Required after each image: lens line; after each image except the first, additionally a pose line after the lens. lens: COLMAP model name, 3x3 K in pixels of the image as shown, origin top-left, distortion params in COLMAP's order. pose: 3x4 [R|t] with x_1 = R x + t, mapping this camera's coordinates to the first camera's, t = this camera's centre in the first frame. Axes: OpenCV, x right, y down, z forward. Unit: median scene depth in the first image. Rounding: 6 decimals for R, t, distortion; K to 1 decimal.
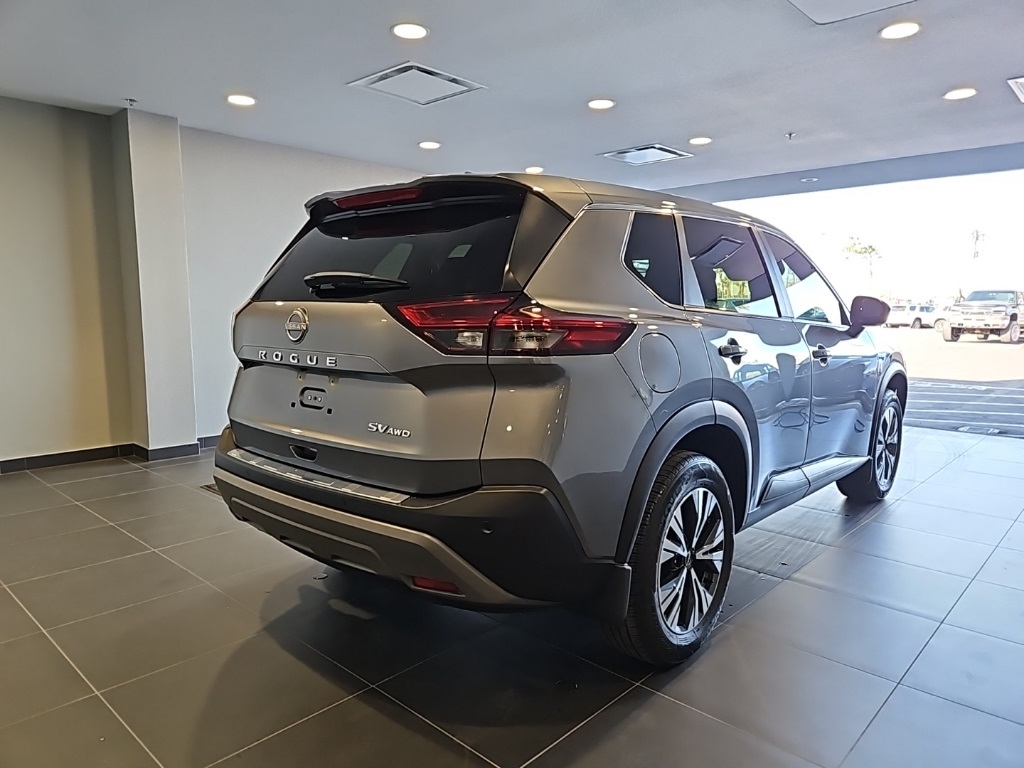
lens RADIAL K [[694.4, 0, 512.0], [0, 694.4, 384.0], [0, 0, 1]] dist [-0.005417, -0.002093]
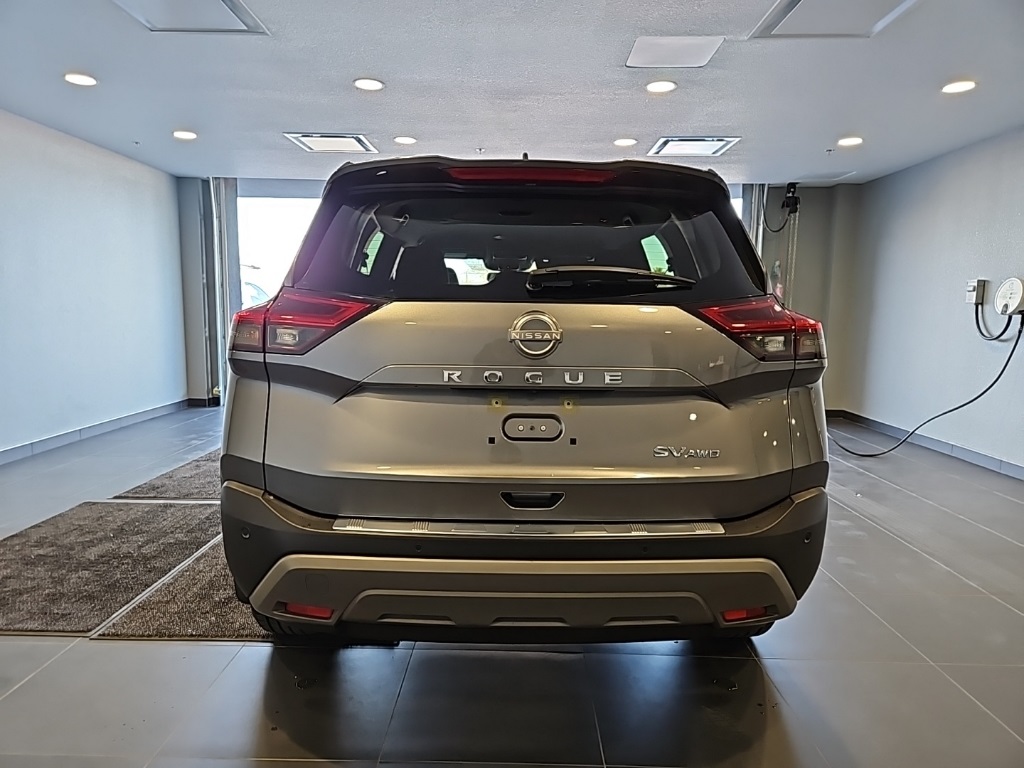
lens RADIAL K [[680.4, 0, 508.9], [0, 680.4, 390.6], [0, 0, 1]] dist [0.042213, -0.002687]
pose [[0.760230, -0.070166, 0.645854, -1.149506], [0.060911, 0.997469, 0.036668, -0.072470], [-0.646792, 0.011463, 0.762580, 0.634366]]
